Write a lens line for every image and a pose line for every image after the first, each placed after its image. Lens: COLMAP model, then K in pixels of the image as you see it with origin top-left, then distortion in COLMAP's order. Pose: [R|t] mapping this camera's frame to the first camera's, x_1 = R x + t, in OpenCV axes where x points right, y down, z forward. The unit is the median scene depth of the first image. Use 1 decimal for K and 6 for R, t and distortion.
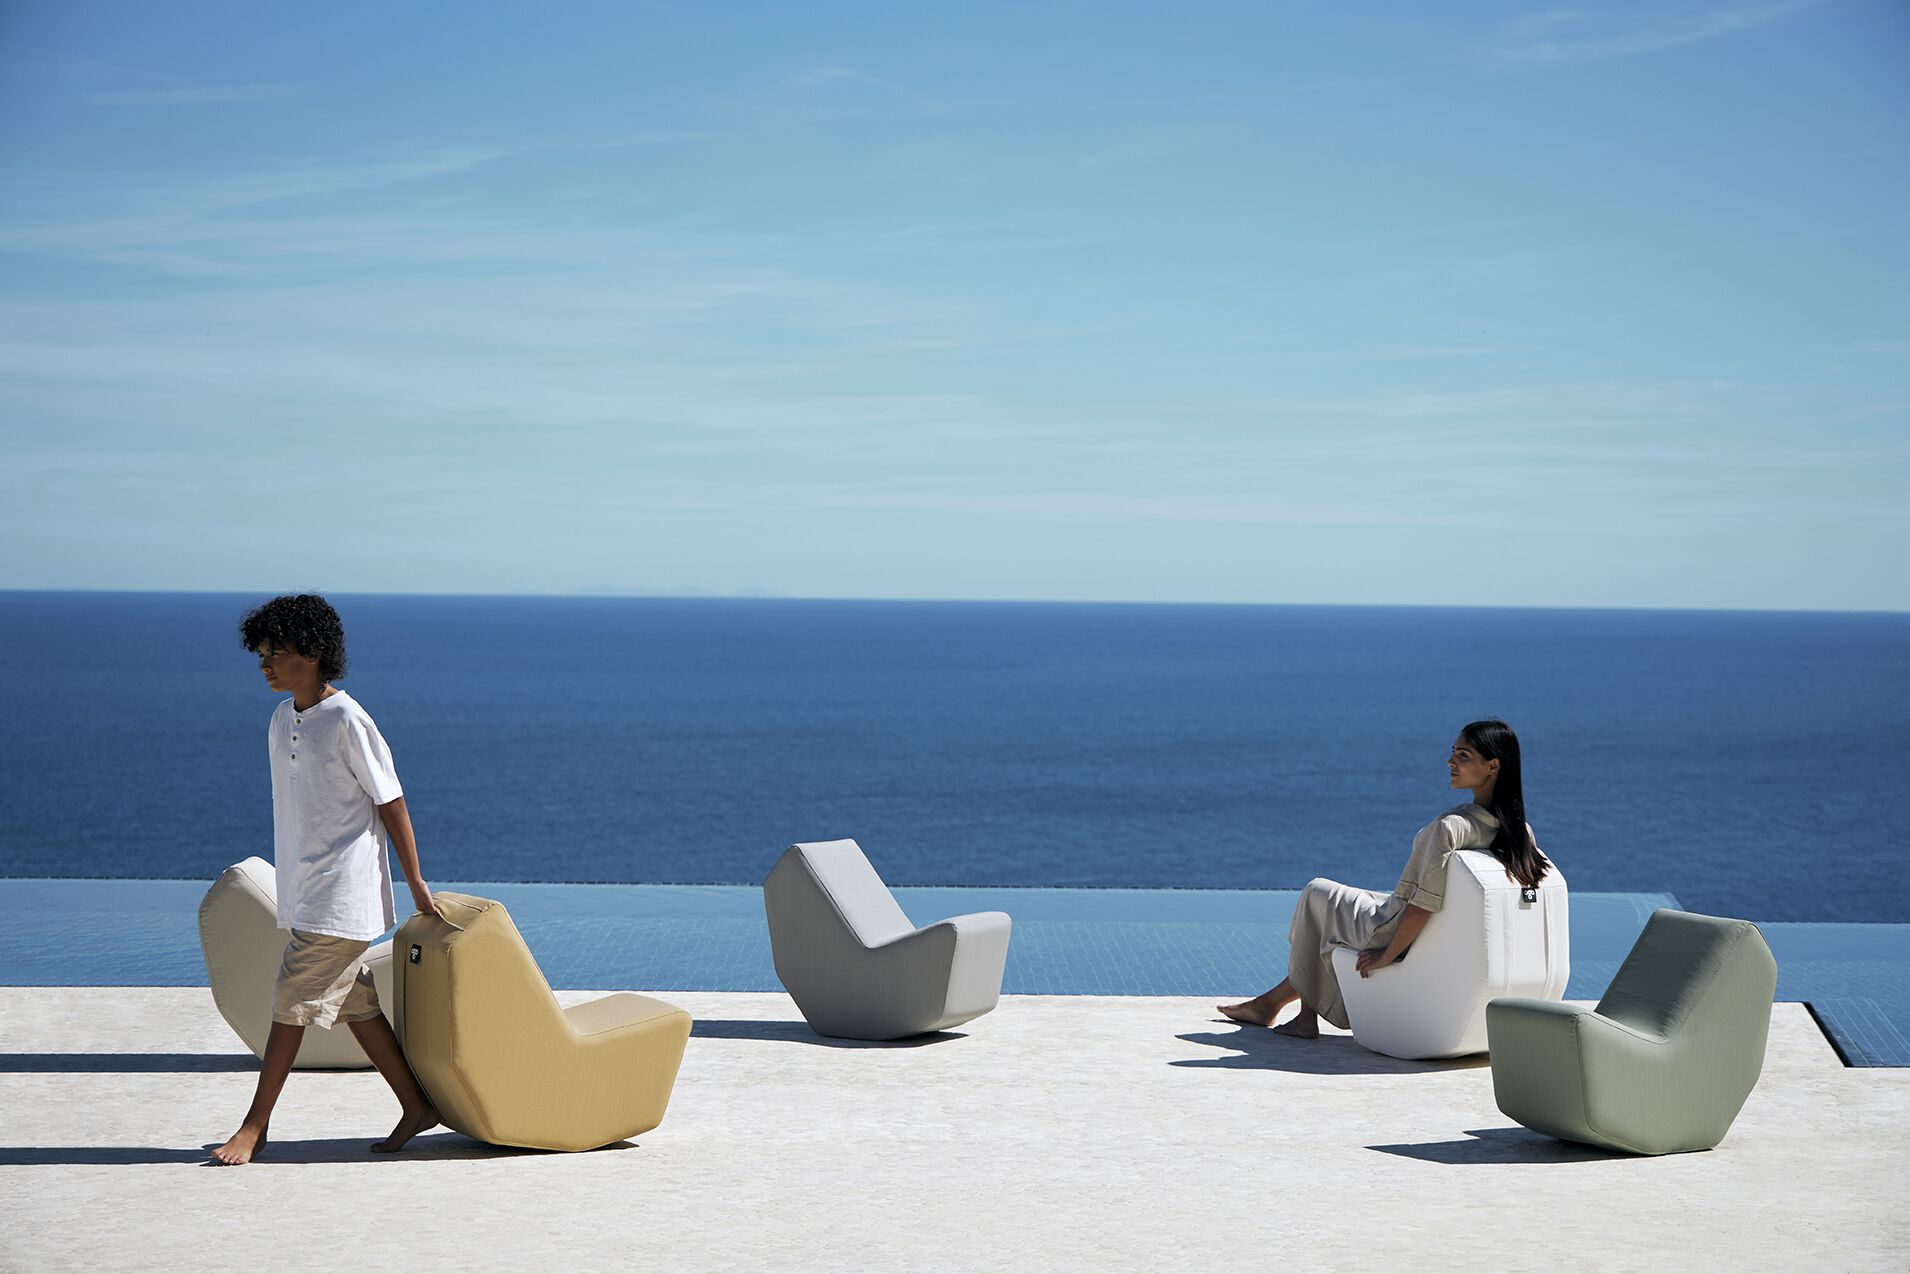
lens RADIAL K [[3584.9, 0, 955.5], [0, 3584.9, 637.9], [0, 0, 1]] dist [-0.085465, 0.000000]
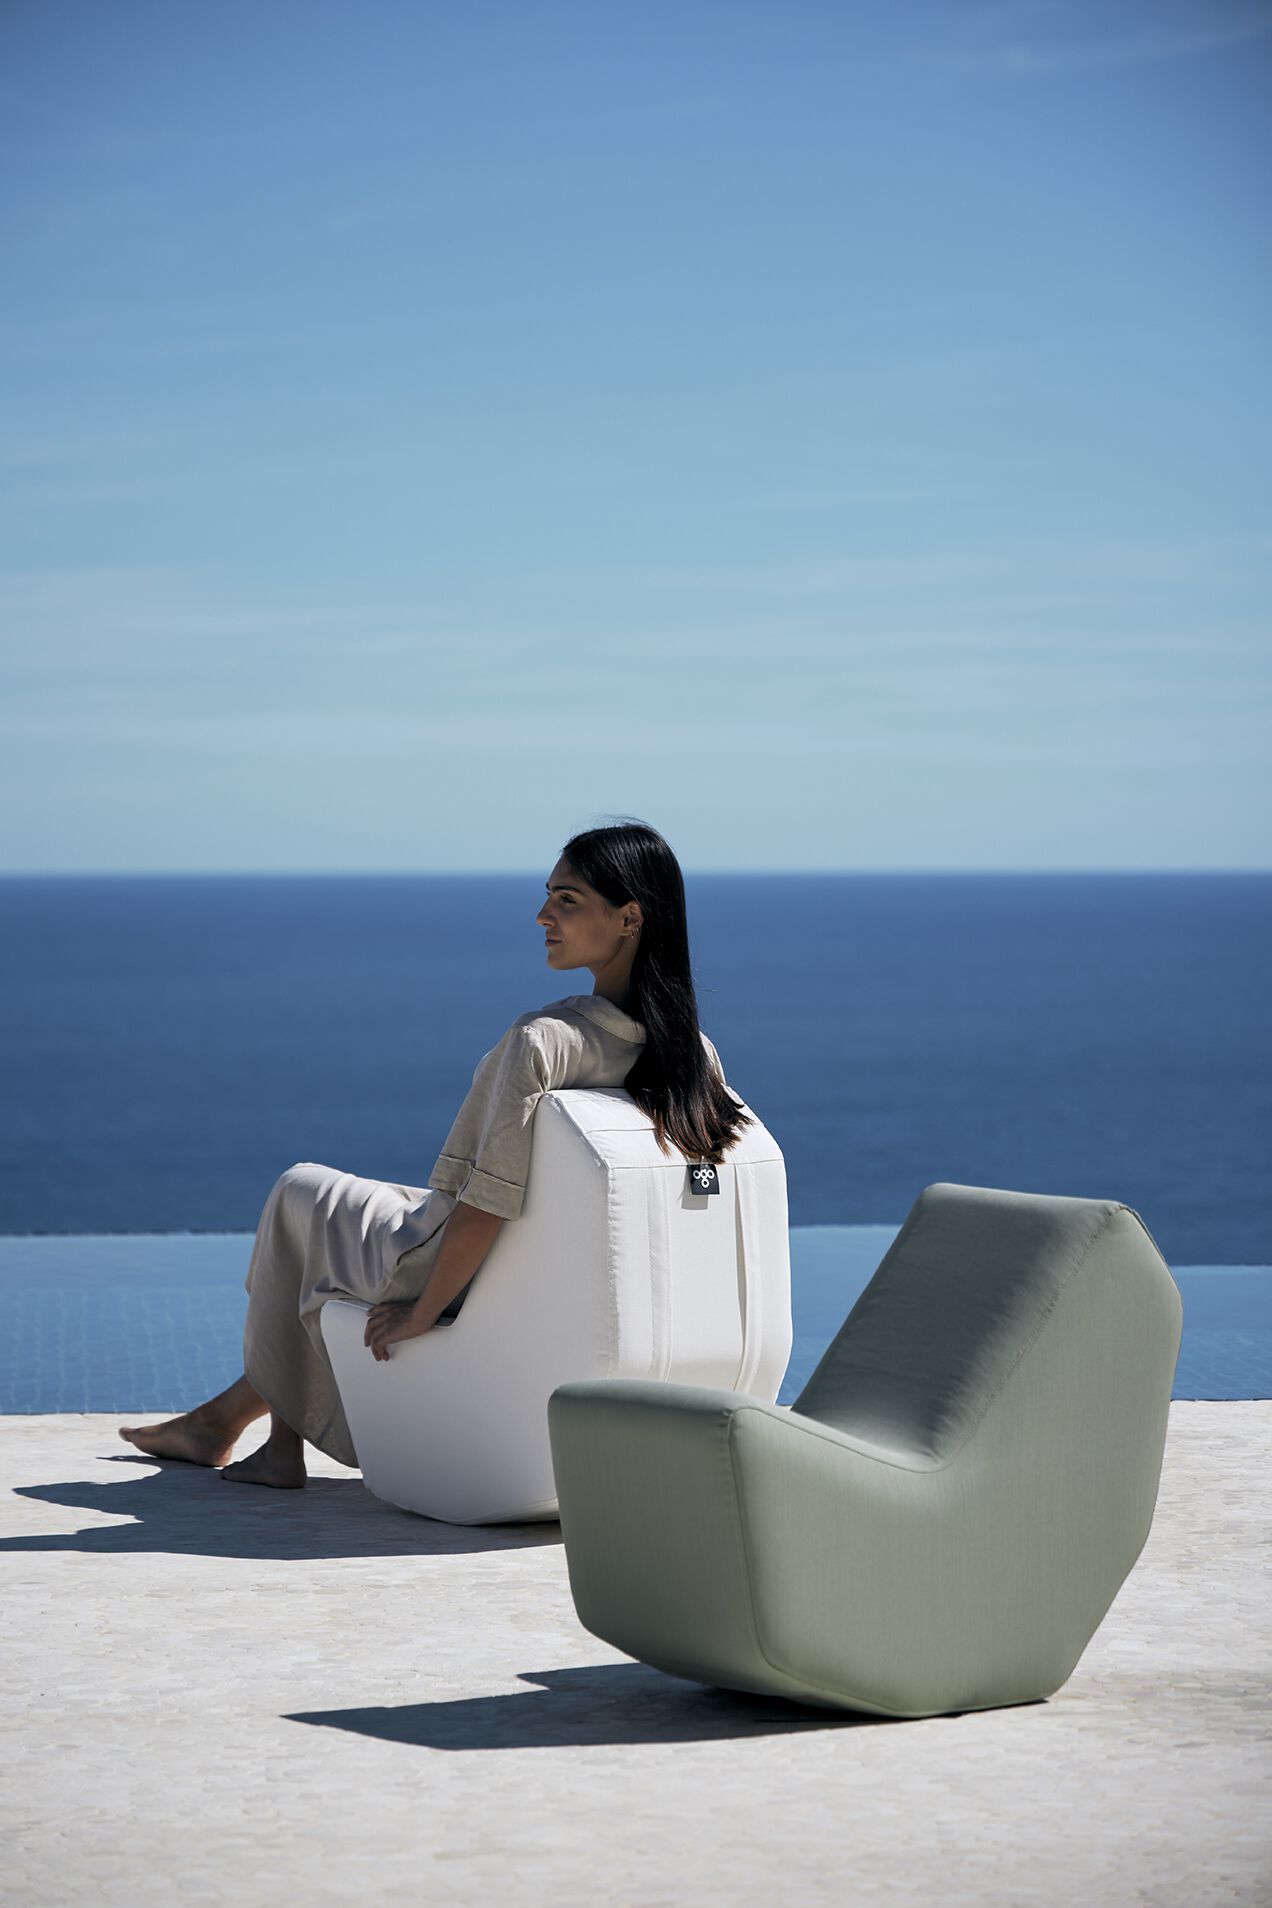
lens RADIAL K [[5252.1, 0, 636.4], [0, 5252.1, 949.5], [0, 0, 1]] dist [0.028779, 0.000000]
pose [[0.995930, -0.017055, 0.088499, 0.089472], [0.016841, 0.999853, 0.003161, 0.038613], [-0.088540, -0.001658, 0.996071, 0.292232]]
